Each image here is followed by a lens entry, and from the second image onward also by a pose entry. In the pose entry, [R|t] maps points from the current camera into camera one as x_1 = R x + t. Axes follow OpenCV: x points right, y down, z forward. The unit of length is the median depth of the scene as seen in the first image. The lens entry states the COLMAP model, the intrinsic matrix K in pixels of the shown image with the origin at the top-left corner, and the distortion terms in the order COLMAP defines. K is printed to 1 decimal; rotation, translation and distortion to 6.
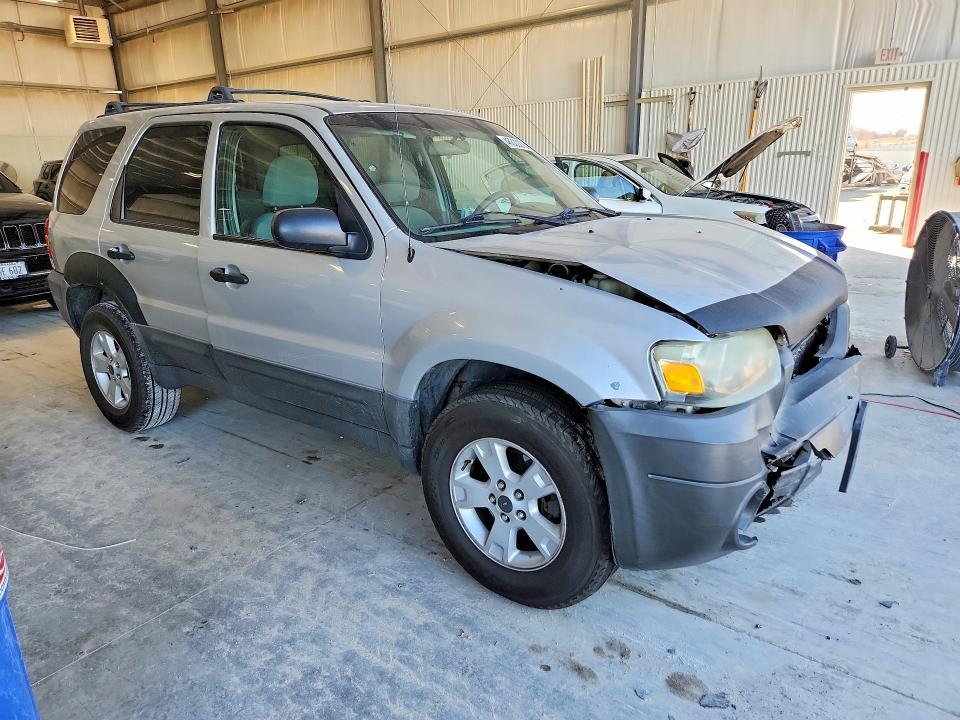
lens RADIAL K [[654.4, 0, 478.8], [0, 654.4, 356.5], [0, 0, 1]] dist [0.026193, -0.002530]
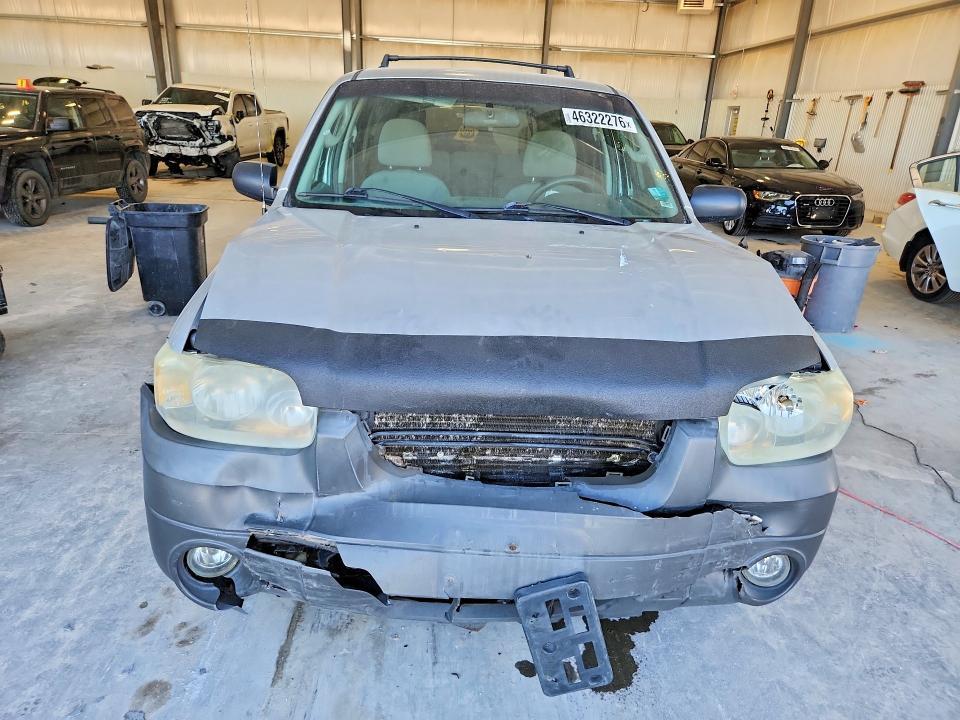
lens RADIAL K [[654.4, 0, 478.8], [0, 654.4, 364.3], [0, 0, 1]] dist [0.026193, -0.002530]
pose [[0.636621, 0.320772, -0.701298, 0.934869], [-0.279318, 0.943552, 0.178021, -0.215147], [0.718815, 0.082553, 0.690282, 0.522400]]
